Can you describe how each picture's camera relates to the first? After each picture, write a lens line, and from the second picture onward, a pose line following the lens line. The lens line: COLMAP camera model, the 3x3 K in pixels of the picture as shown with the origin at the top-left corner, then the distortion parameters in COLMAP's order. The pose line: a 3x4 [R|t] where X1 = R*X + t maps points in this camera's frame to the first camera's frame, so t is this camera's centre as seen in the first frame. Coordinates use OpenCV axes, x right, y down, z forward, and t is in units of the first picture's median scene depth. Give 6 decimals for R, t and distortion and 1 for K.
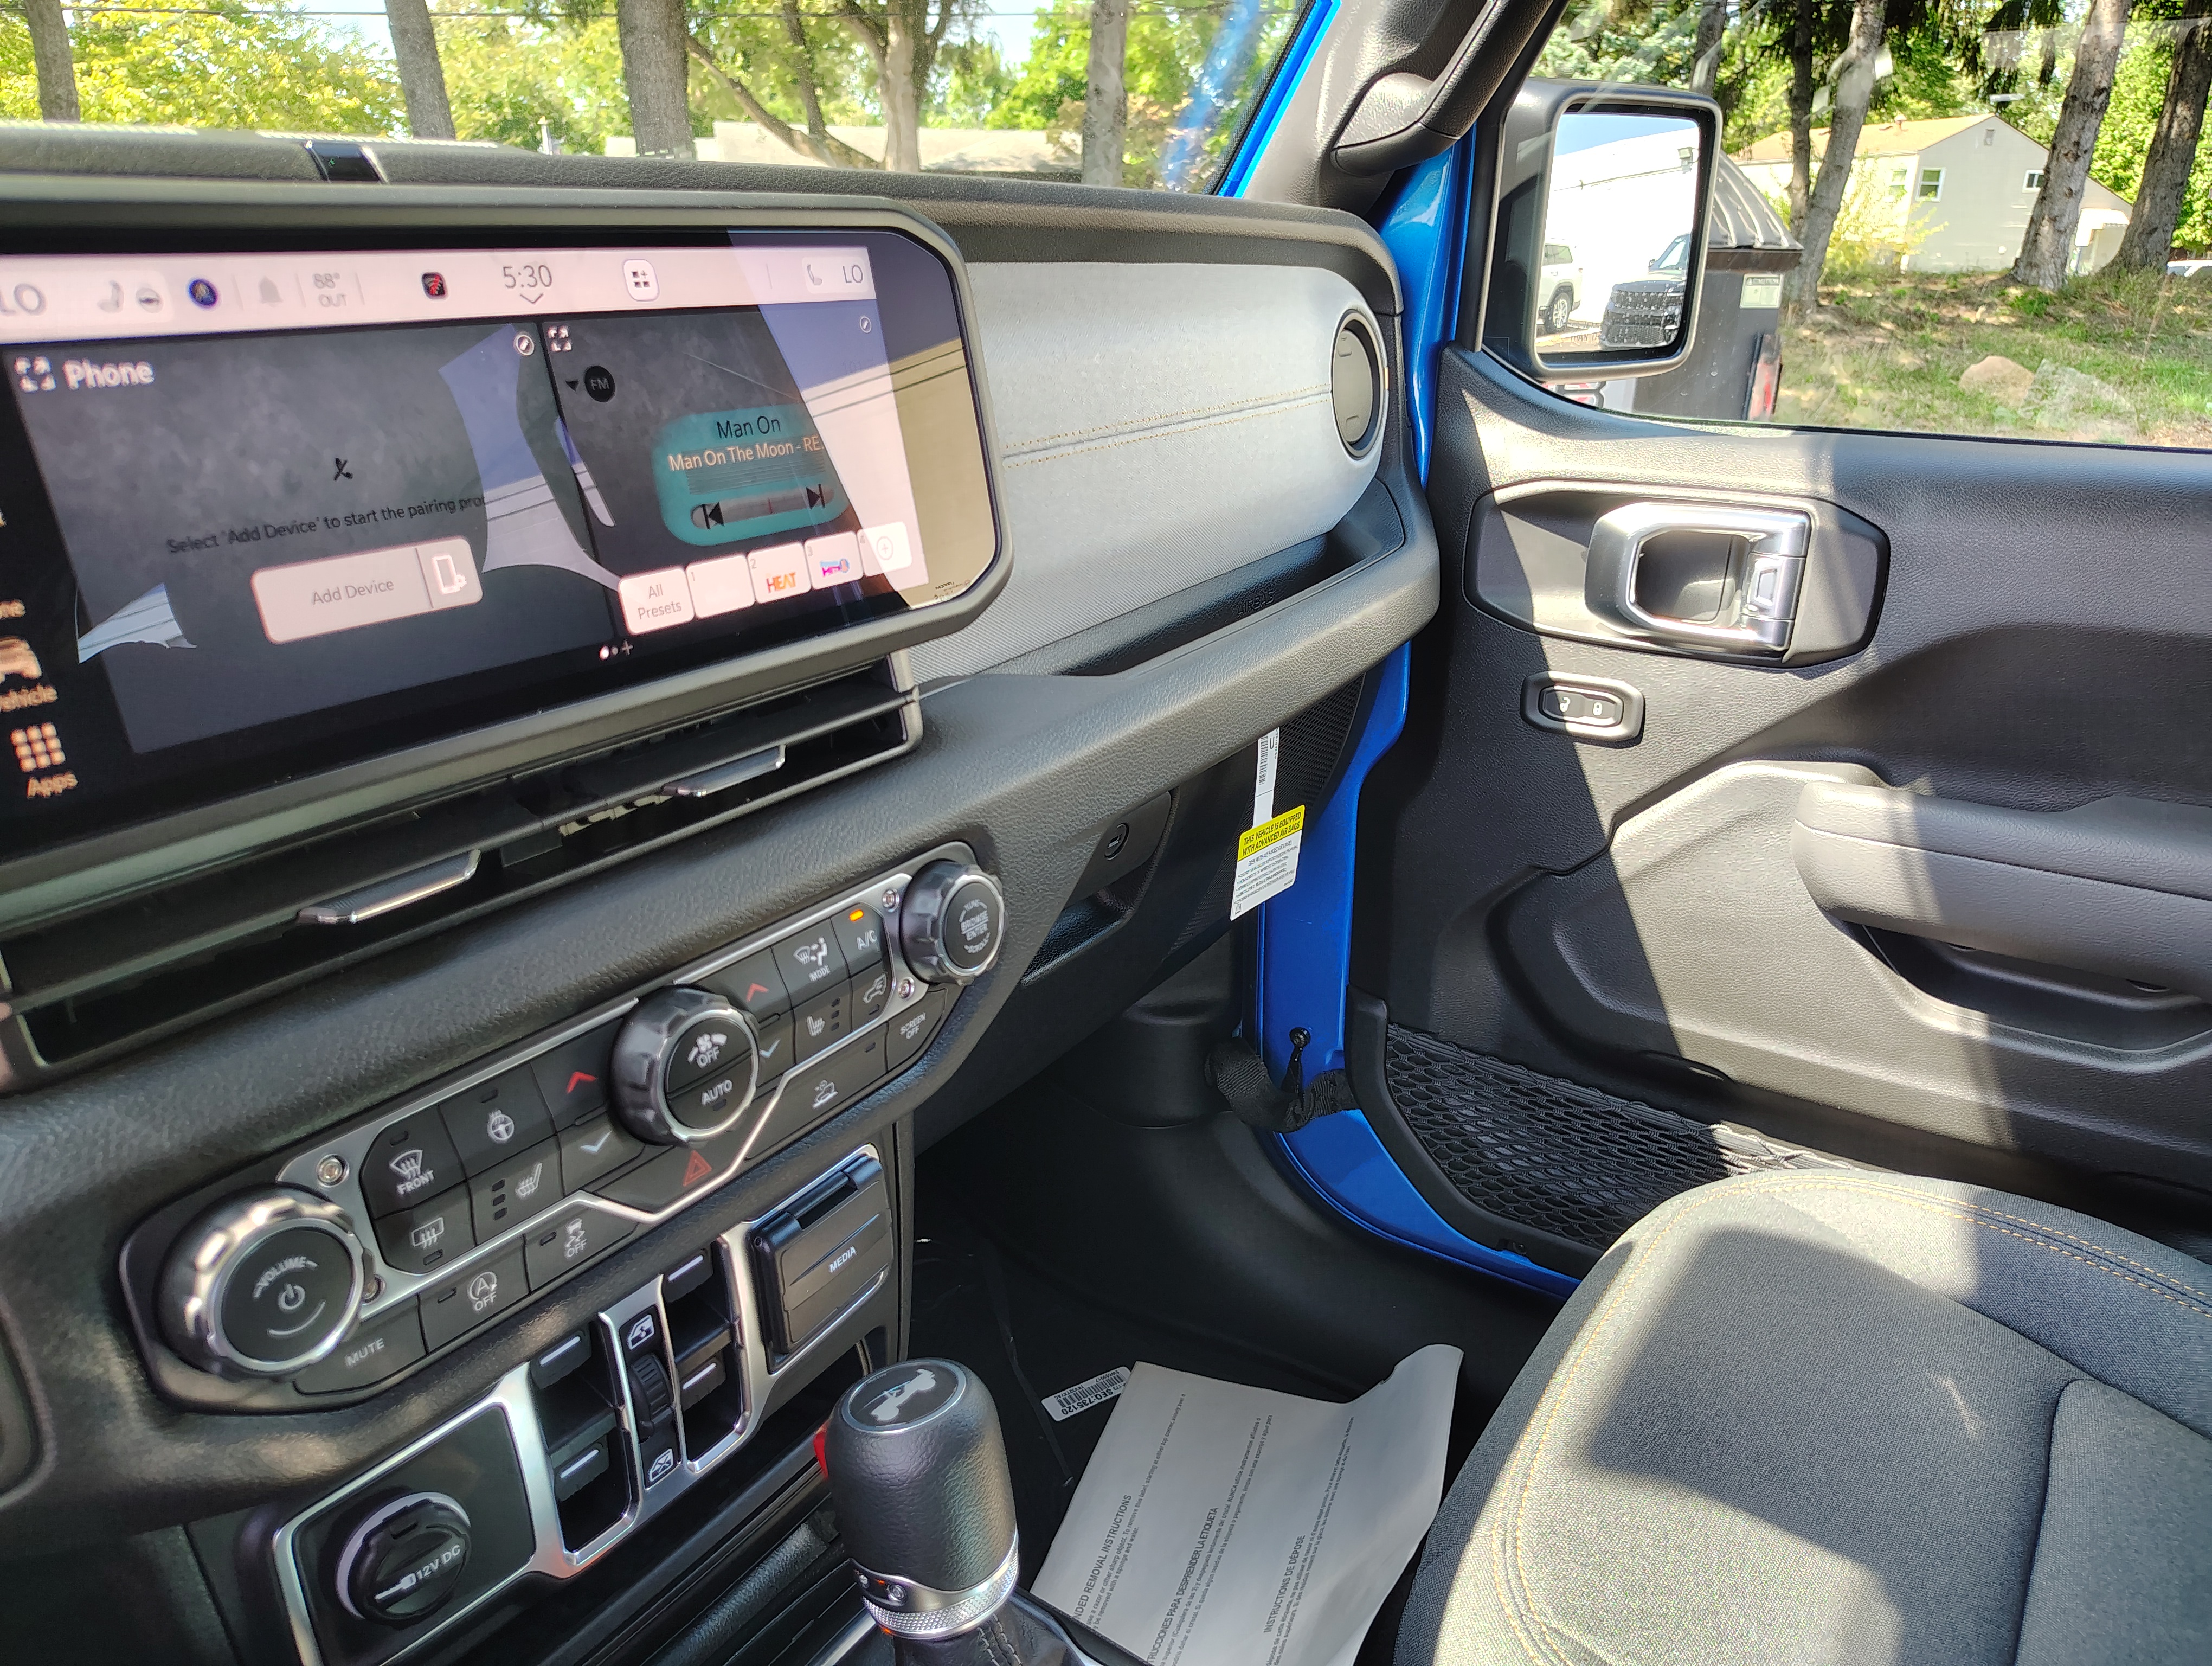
lens RADIAL K [[1558.2, 0, 1116.3], [0, 1558.2, 852.9], [0, 0, 1]] dist [0.023193, -0.033201]
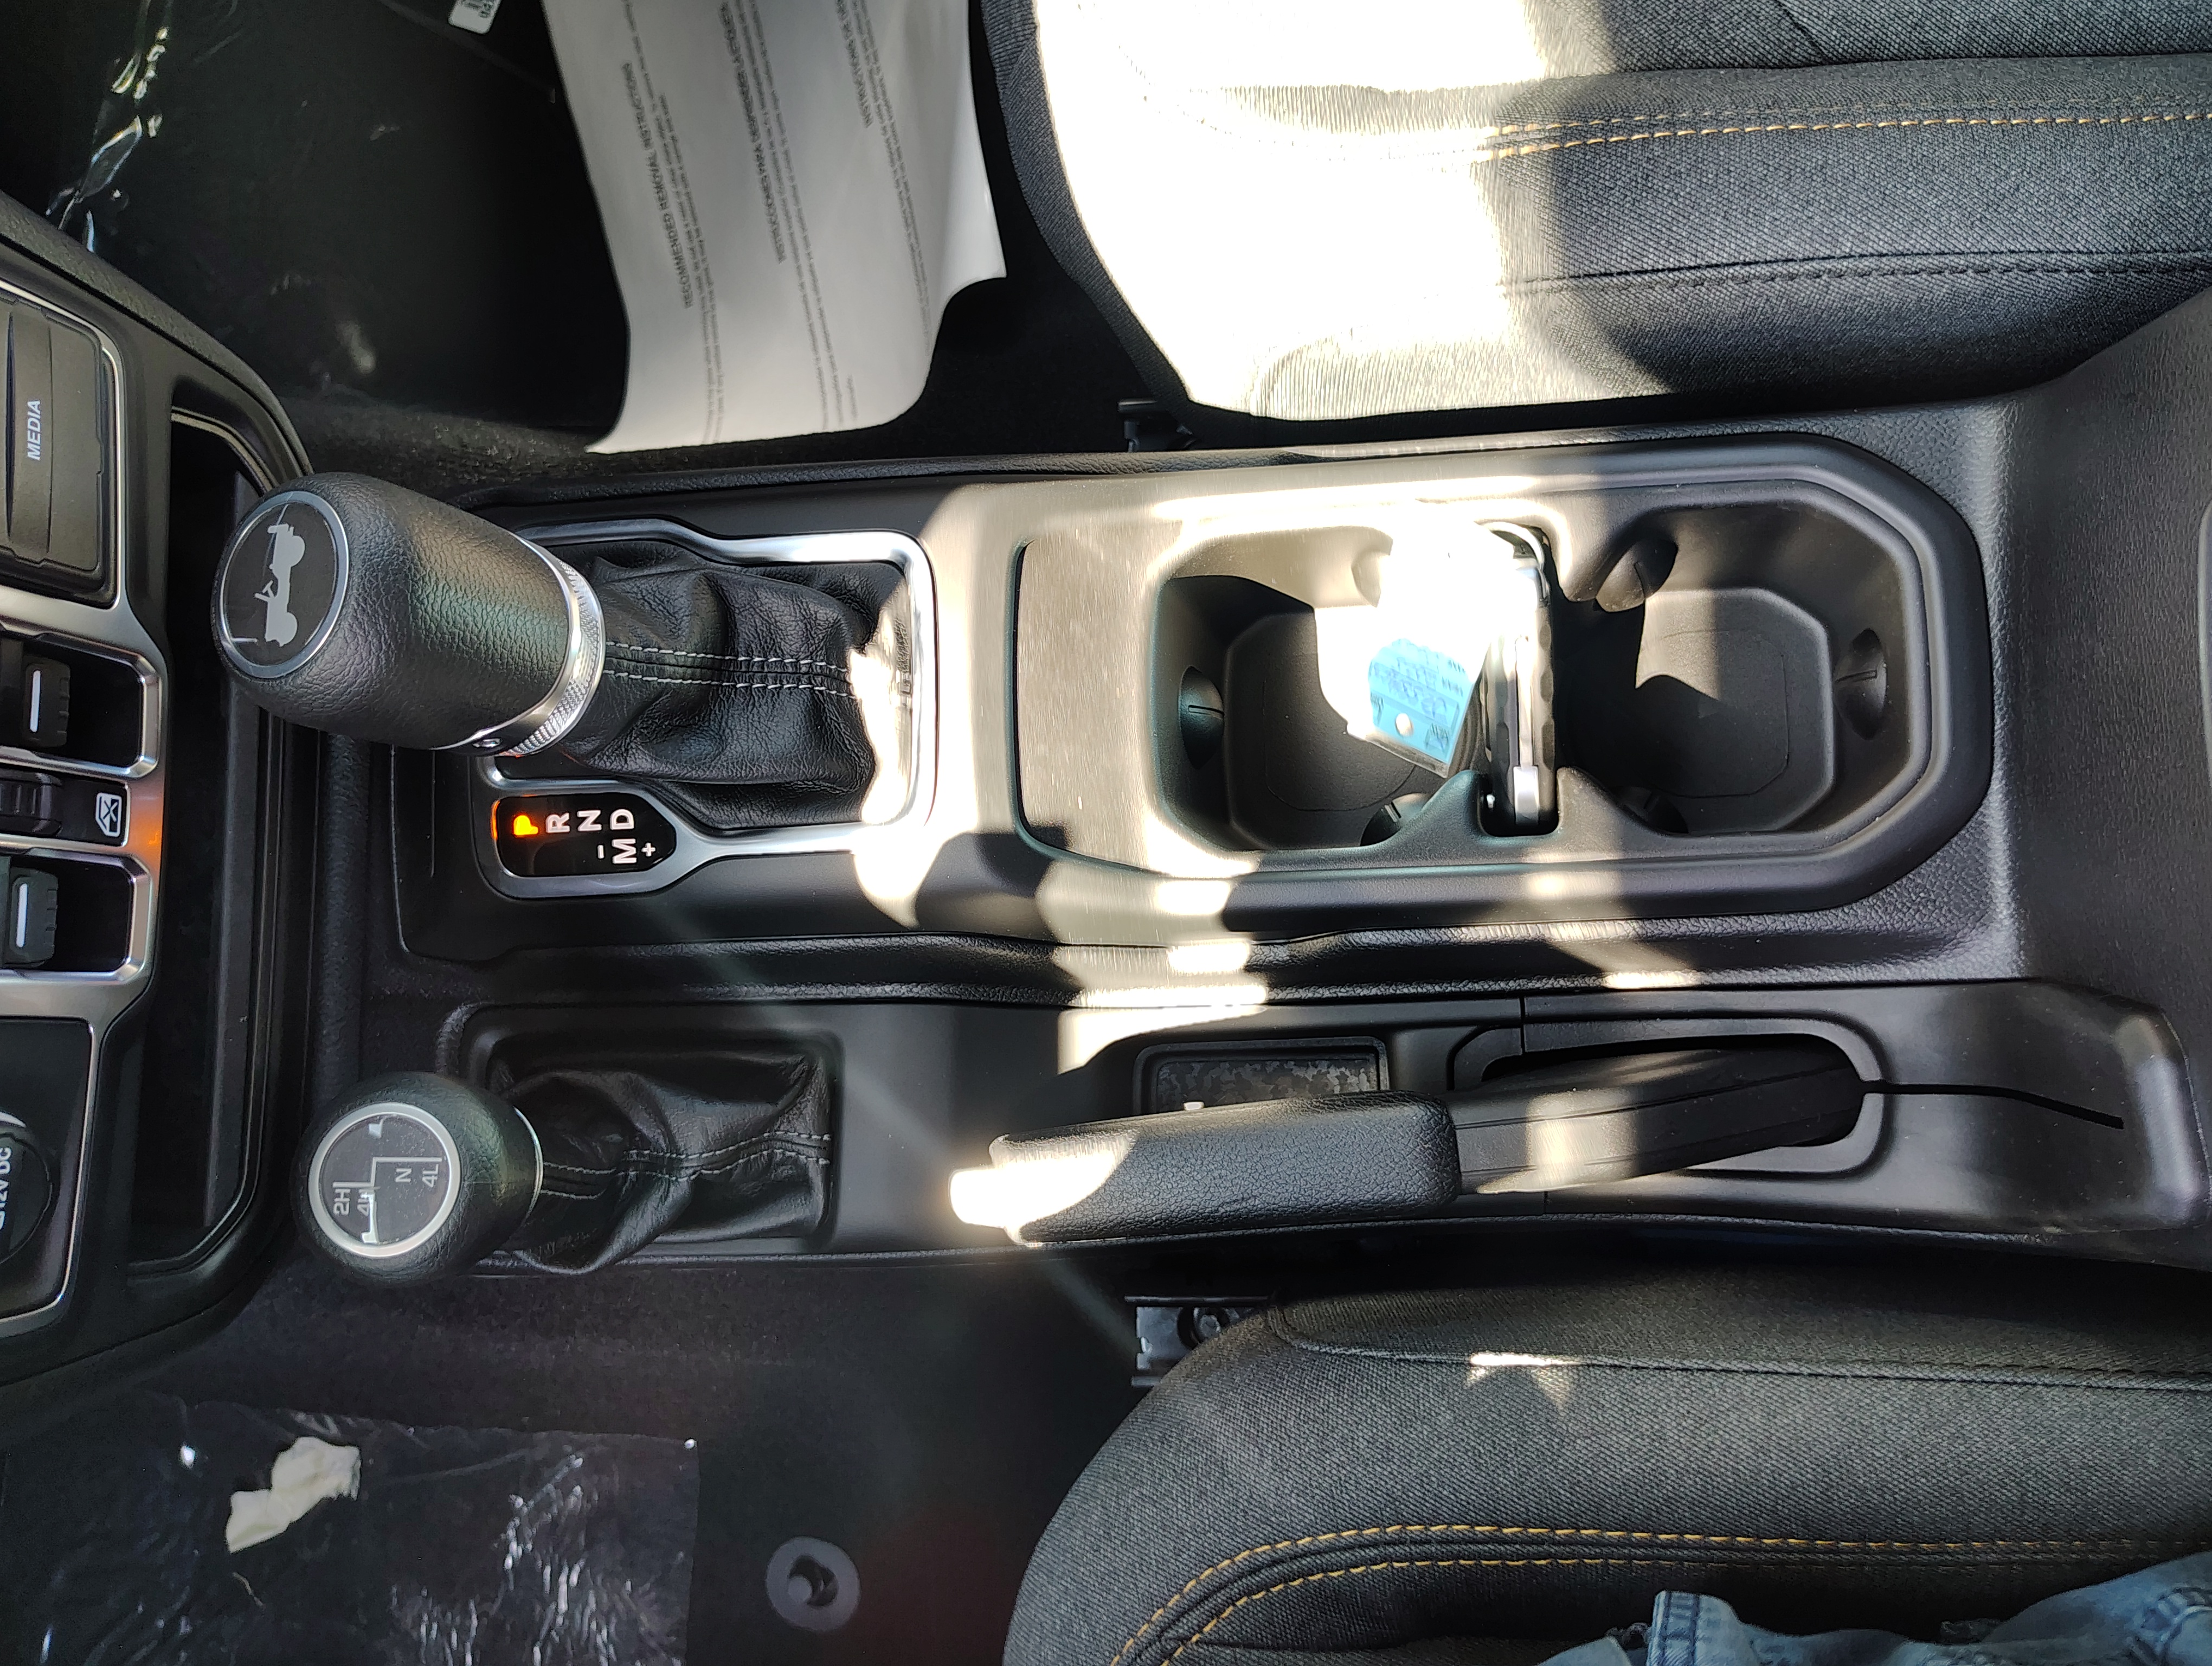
lens RADIAL K [[1731.9, 0, 1098.8], [0, 1731.9, 794.5], [0, 0, 1]] dist [0.006188, -0.028366]
pose [[0.791605, -0.599622, -0.117534, 0.160685], [0.428014, 0.406868, 0.807008, -0.051868], [-0.436079, -0.689138, 0.578726, 0.358757]]
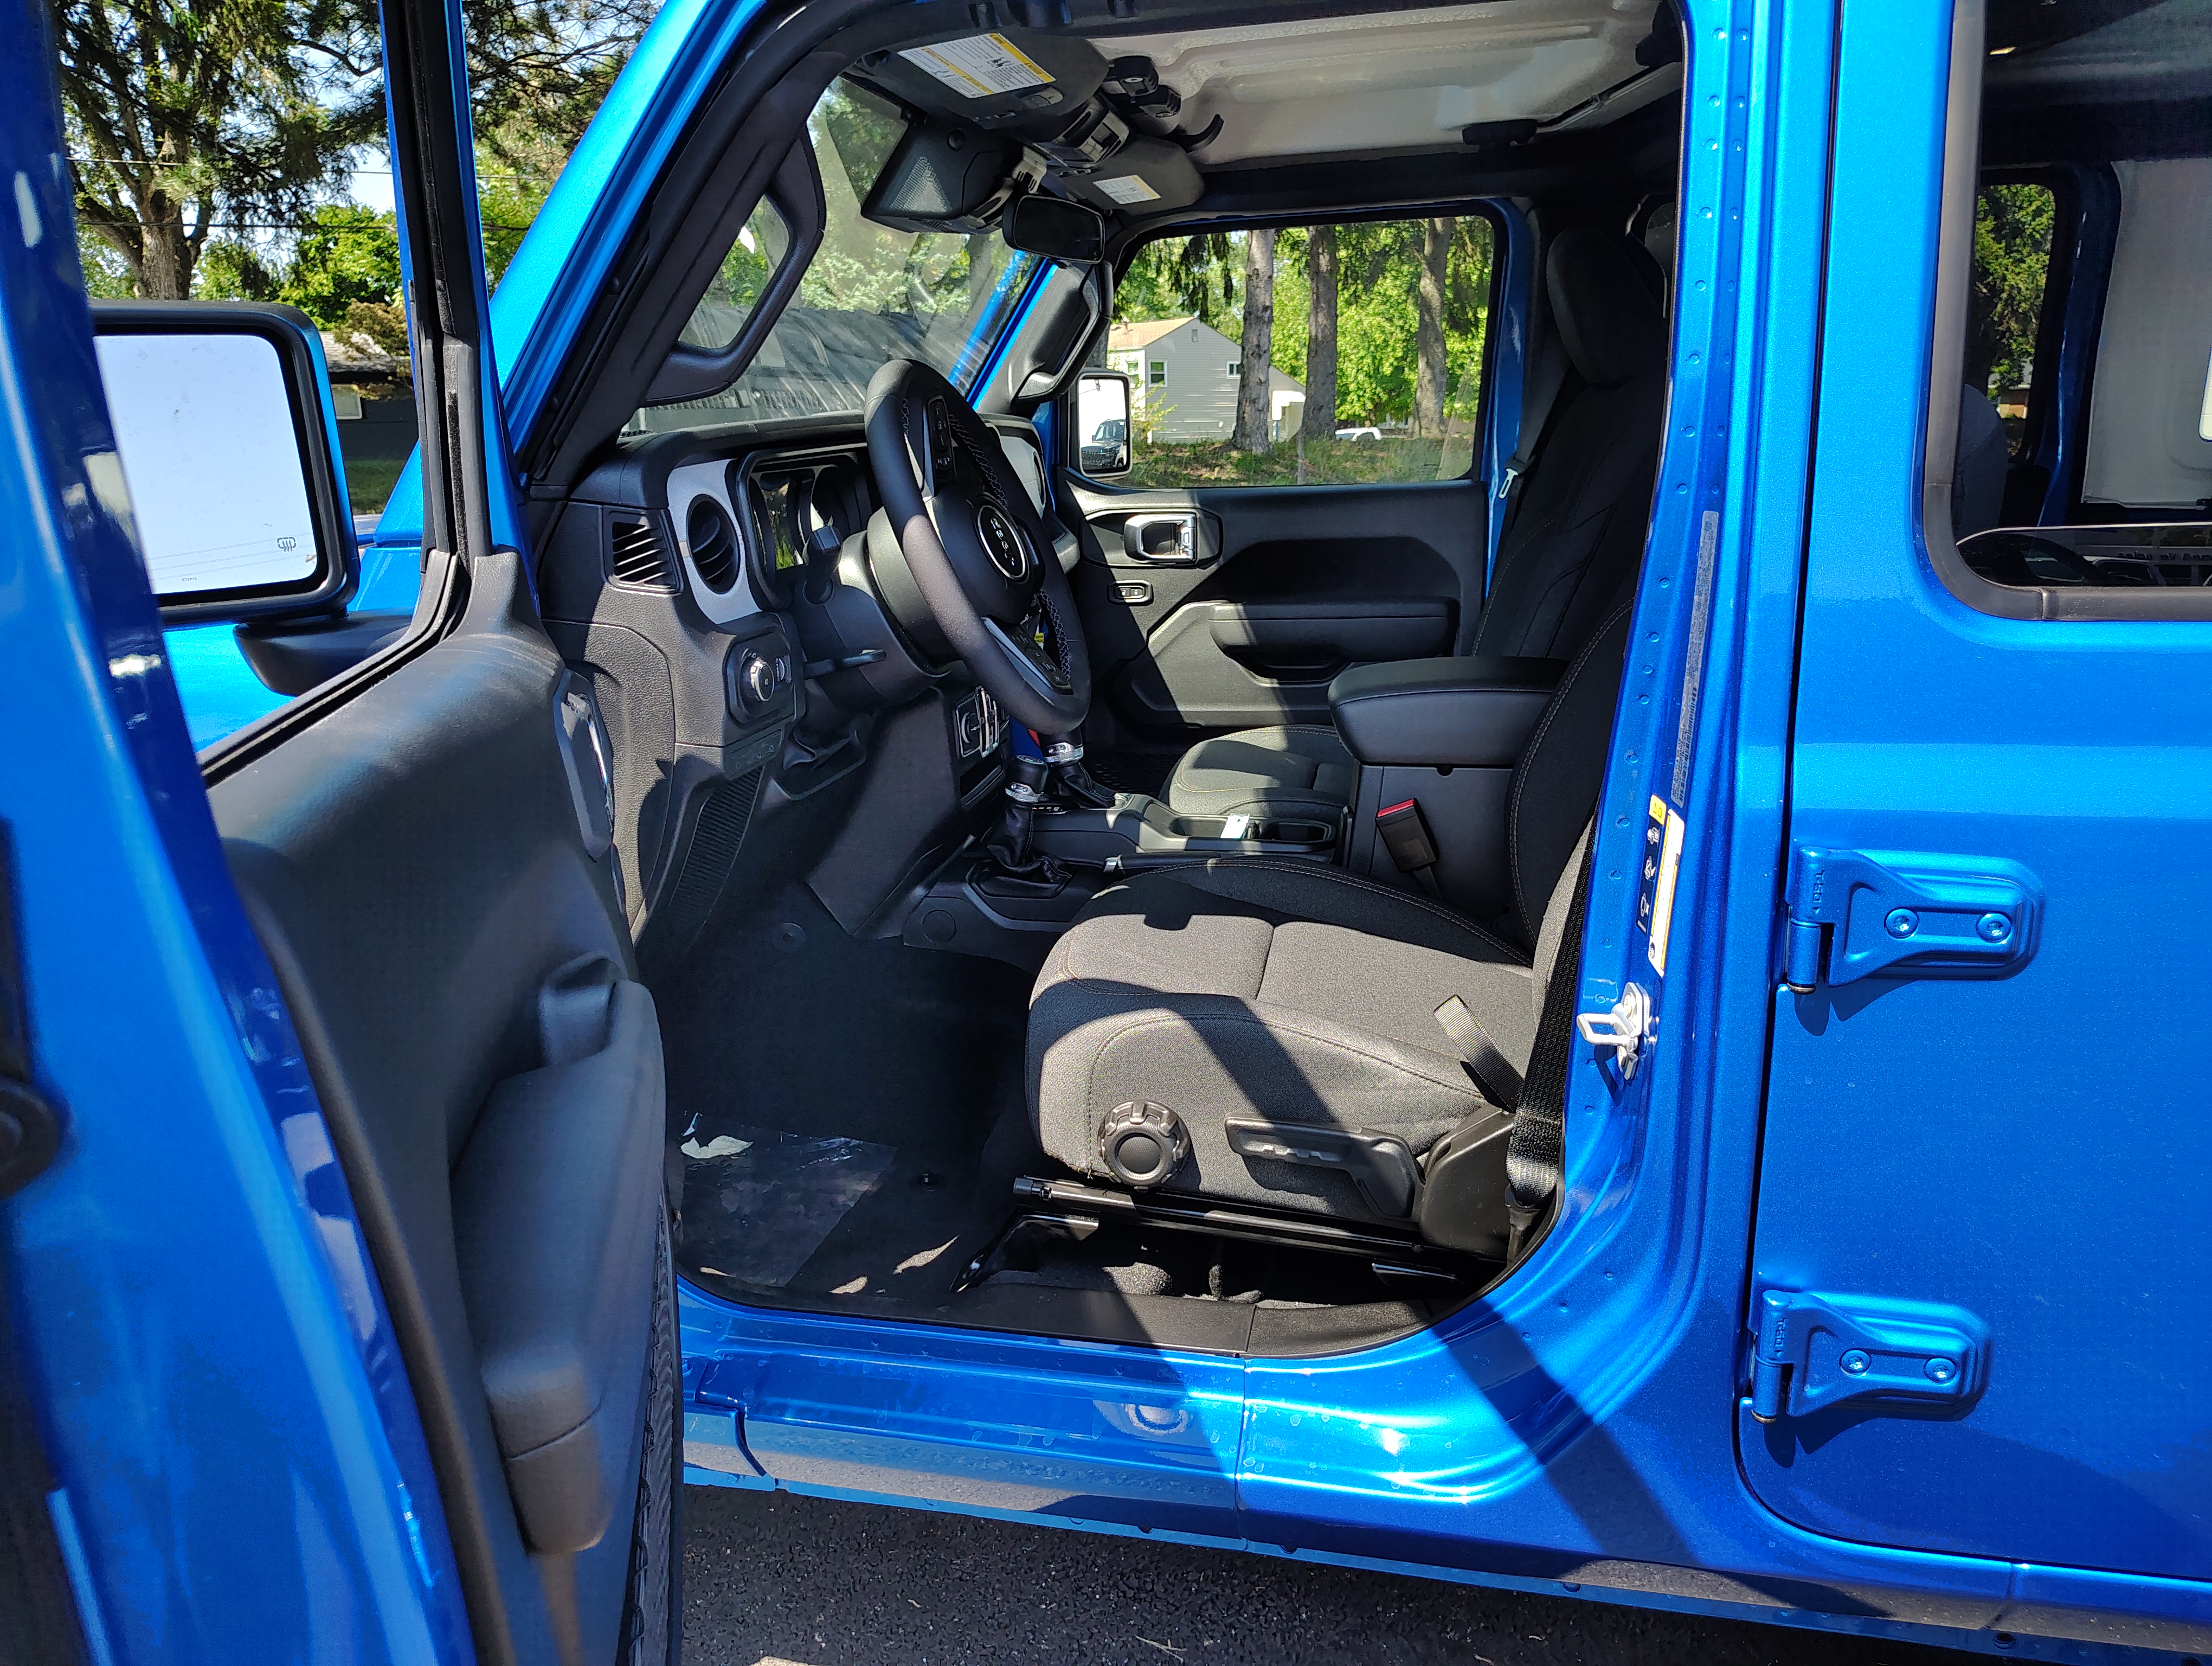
lens RADIAL K [[1558.2, 0, 1127.5], [0, 1558.2, 846.4], [0, 0, 1]] dist [0.023193, -0.033201]
pose [[0.908807, -0.132600, 0.395584, -1.571334], [0.175886, 0.981545, -0.075064, 1.018905], [-0.378330, 0.137796, 0.915357, -2.666927]]
